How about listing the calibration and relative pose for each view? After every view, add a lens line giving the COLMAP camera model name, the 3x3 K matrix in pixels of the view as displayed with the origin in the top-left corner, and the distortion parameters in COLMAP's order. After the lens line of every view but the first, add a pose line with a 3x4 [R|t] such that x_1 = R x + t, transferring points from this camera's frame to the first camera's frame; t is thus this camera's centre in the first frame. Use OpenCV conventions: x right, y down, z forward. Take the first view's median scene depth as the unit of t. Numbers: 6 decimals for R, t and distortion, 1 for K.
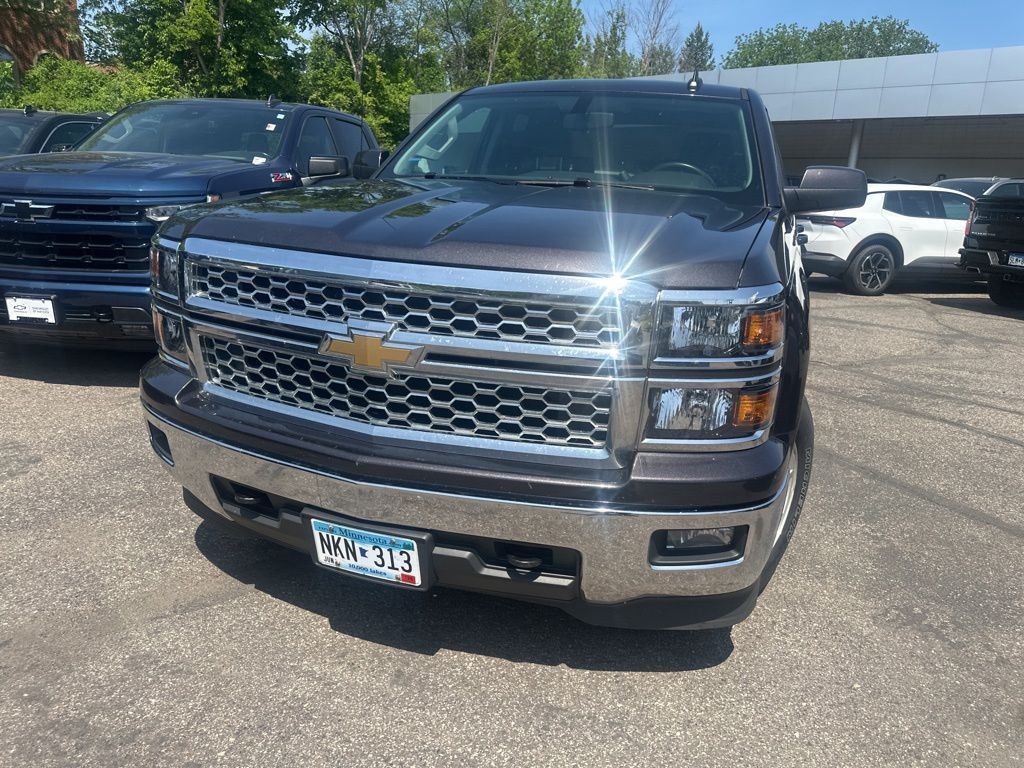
lens RADIAL K [[721.8, 0, 516.9], [0, 721.8, 392.5], [0, 0, 1]] dist [0.016245, -0.020468]
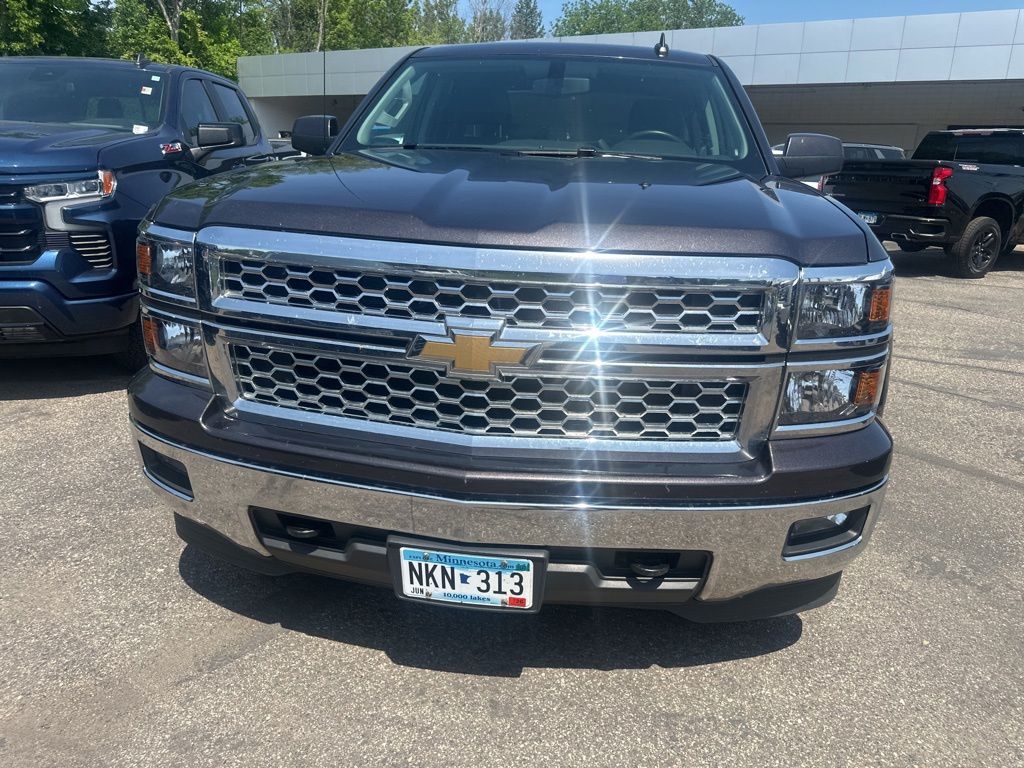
lens RADIAL K [[721.8, 0, 521.3], [0, 721.8, 382.1], [0, 0, 1]] dist [0.016245, -0.020468]
pose [[0.976990, -0.073423, 0.200250, -0.273203], [0.067628, 0.997074, 0.035636, -0.040786], [-0.202281, -0.021274, 0.979096, 0.113541]]
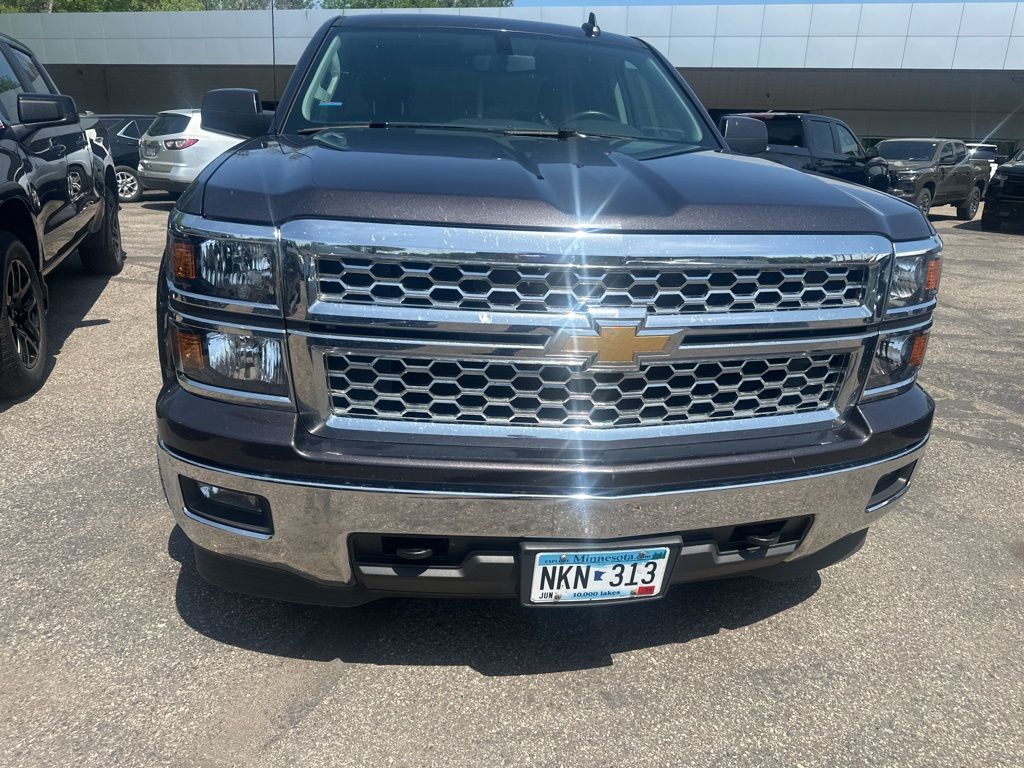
lens RADIAL K [[735.0, 0, 518.5], [0, 735.0, 390.4], [0, 0, 1]] dist [0.003222, -0.003115]
pose [[0.870446, -0.163991, 0.464145, -0.599321], [0.130245, 0.986000, 0.104112, -0.090358], [-0.474721, -0.030171, 0.879619, 0.252779]]
